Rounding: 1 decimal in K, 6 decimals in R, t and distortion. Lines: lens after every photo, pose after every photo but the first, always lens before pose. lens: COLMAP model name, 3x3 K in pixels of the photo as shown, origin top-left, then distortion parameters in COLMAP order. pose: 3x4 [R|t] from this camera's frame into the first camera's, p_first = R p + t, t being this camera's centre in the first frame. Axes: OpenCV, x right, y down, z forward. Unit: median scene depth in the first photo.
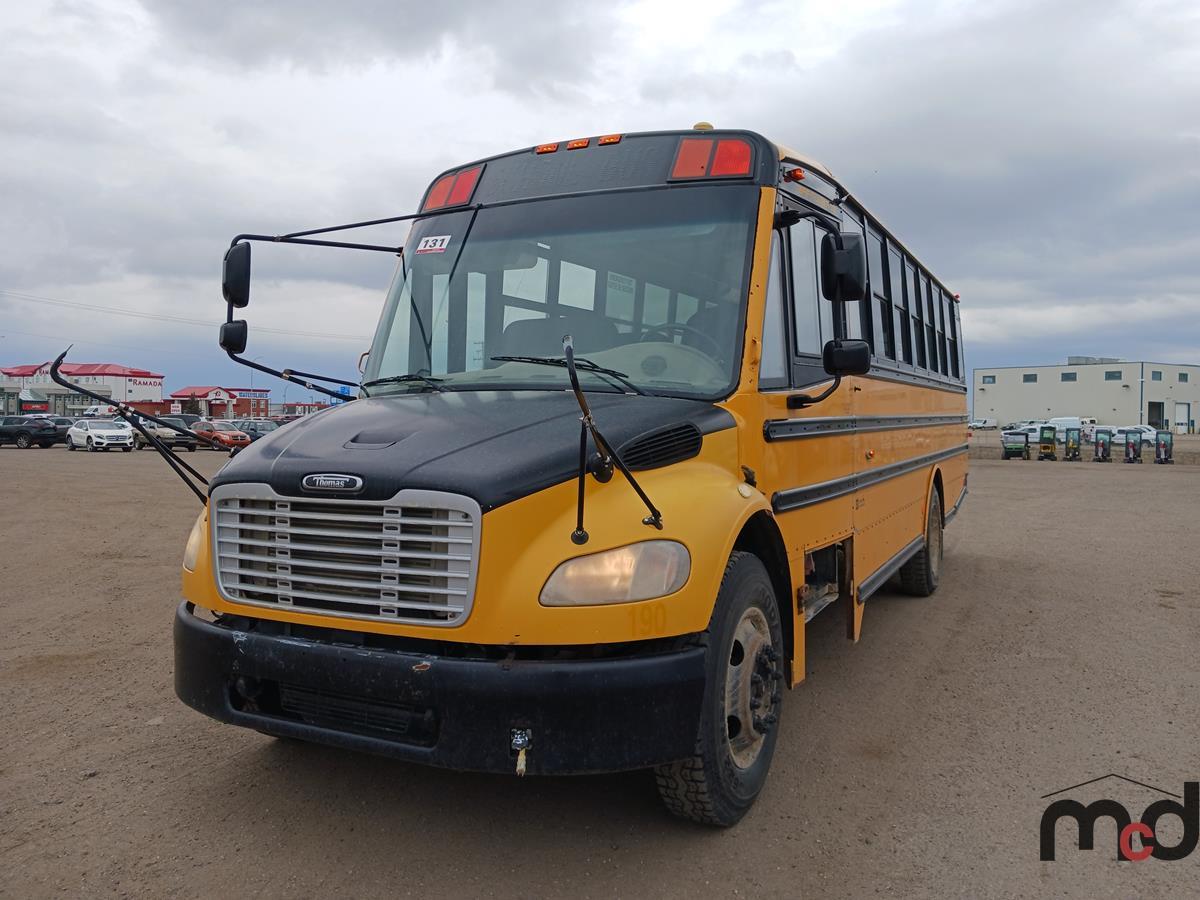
lens RADIAL K [[910.3, 0, 633.7], [0, 910.3, 462.0], [0, 0, 1]] dist [0.021488, 0.003361]
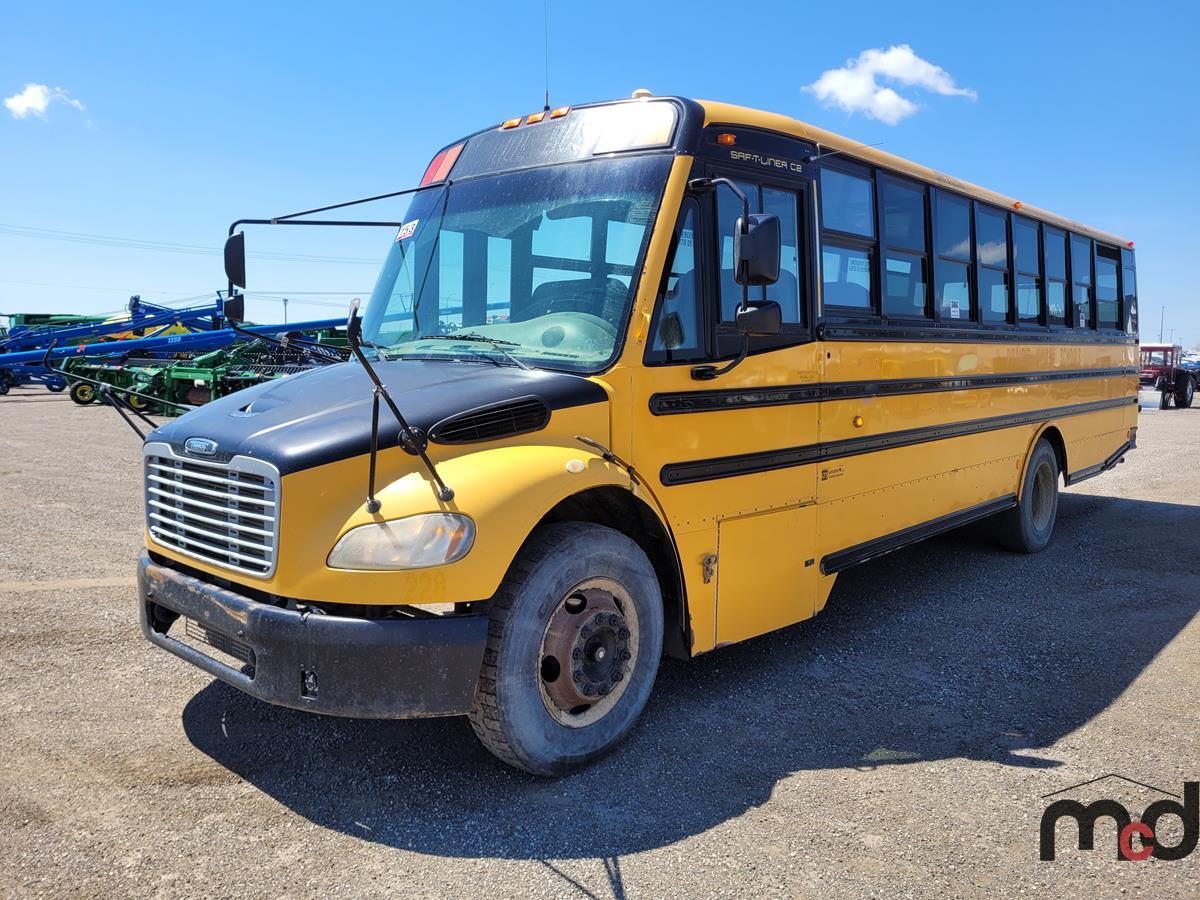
lens RADIAL K [[910.3, 0, 607.0], [0, 910.3, 444.4], [0, 0, 1]] dist [0.021488, 0.003361]
pose [[0.957849, 0.033877, -0.285269, 0.465419], [-0.019957, 0.998470, 0.051563, -0.048179], [0.286580, -0.043696, 0.957059, 0.030011]]
